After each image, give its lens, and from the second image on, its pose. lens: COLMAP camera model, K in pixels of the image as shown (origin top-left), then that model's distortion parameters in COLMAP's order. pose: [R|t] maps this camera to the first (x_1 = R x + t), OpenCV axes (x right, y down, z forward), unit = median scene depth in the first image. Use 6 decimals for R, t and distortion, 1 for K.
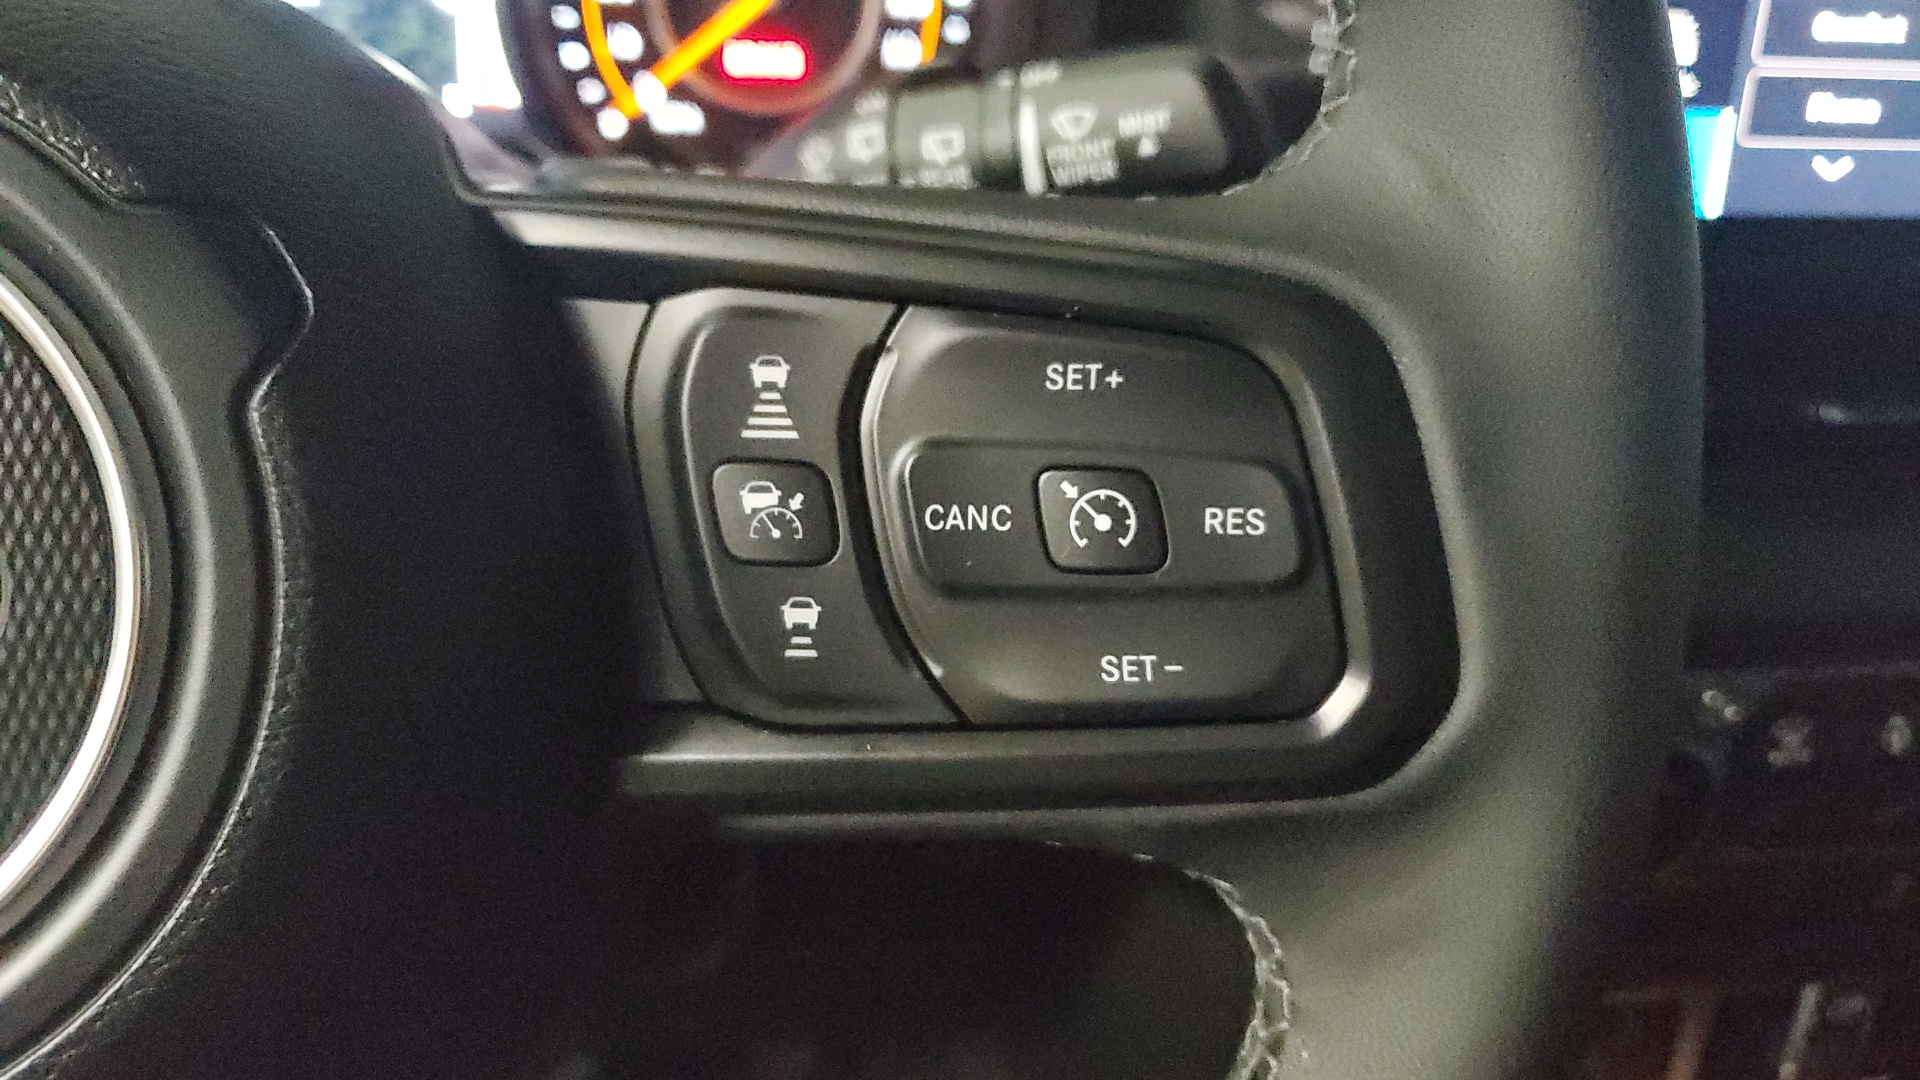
lens RADIAL K [[1556.3, 0, 969.5], [0, 1556.3, 545.8], [0, 0, 1]] dist [0.006786, 0.003626]
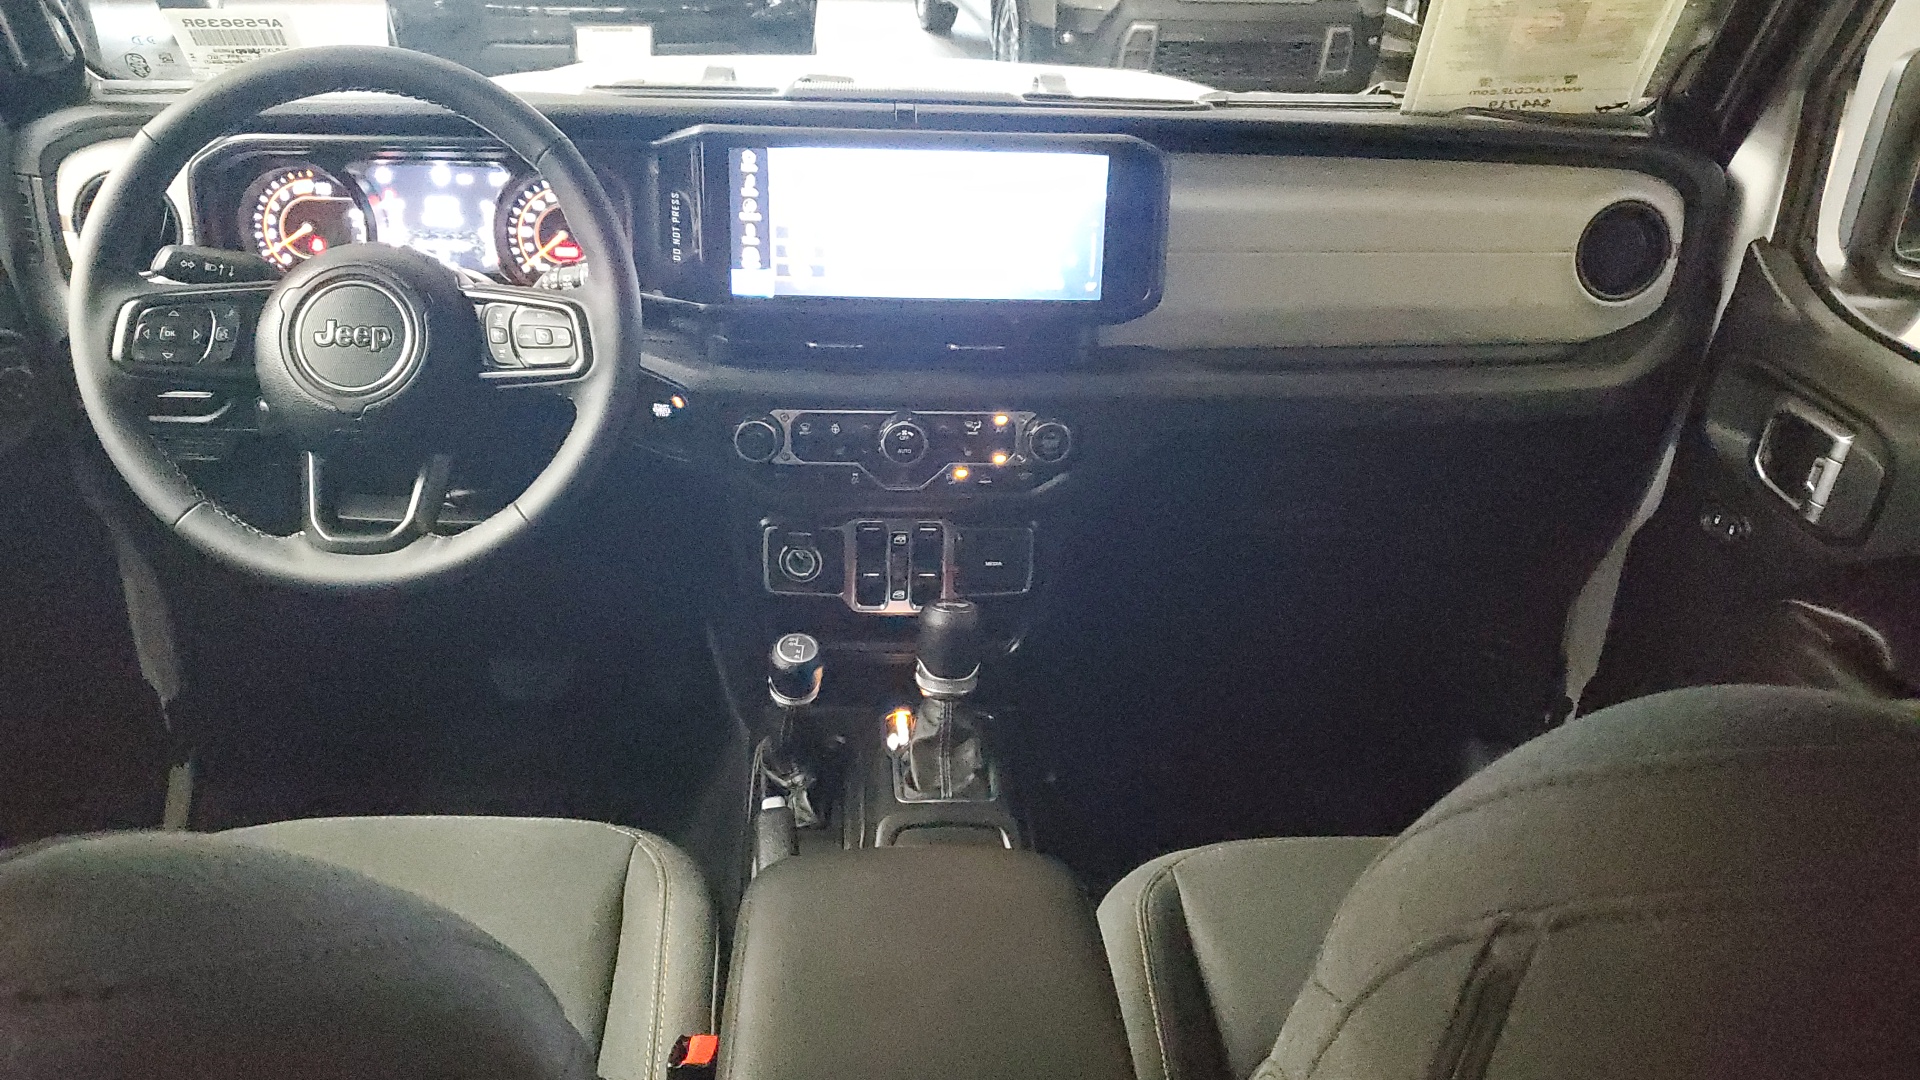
lens RADIAL K [[1479.2, 0, 960.0], [0, 1479.2, 540.0], [0, 0, 1]] dist [0.129117, -0.305116]
pose [[0.994308, 0.022271, -0.104193, 2.460336], [-0.027462, 0.998438, -0.048649, 1.081515], [0.102947, 0.051233, 0.993367, -4.987820]]
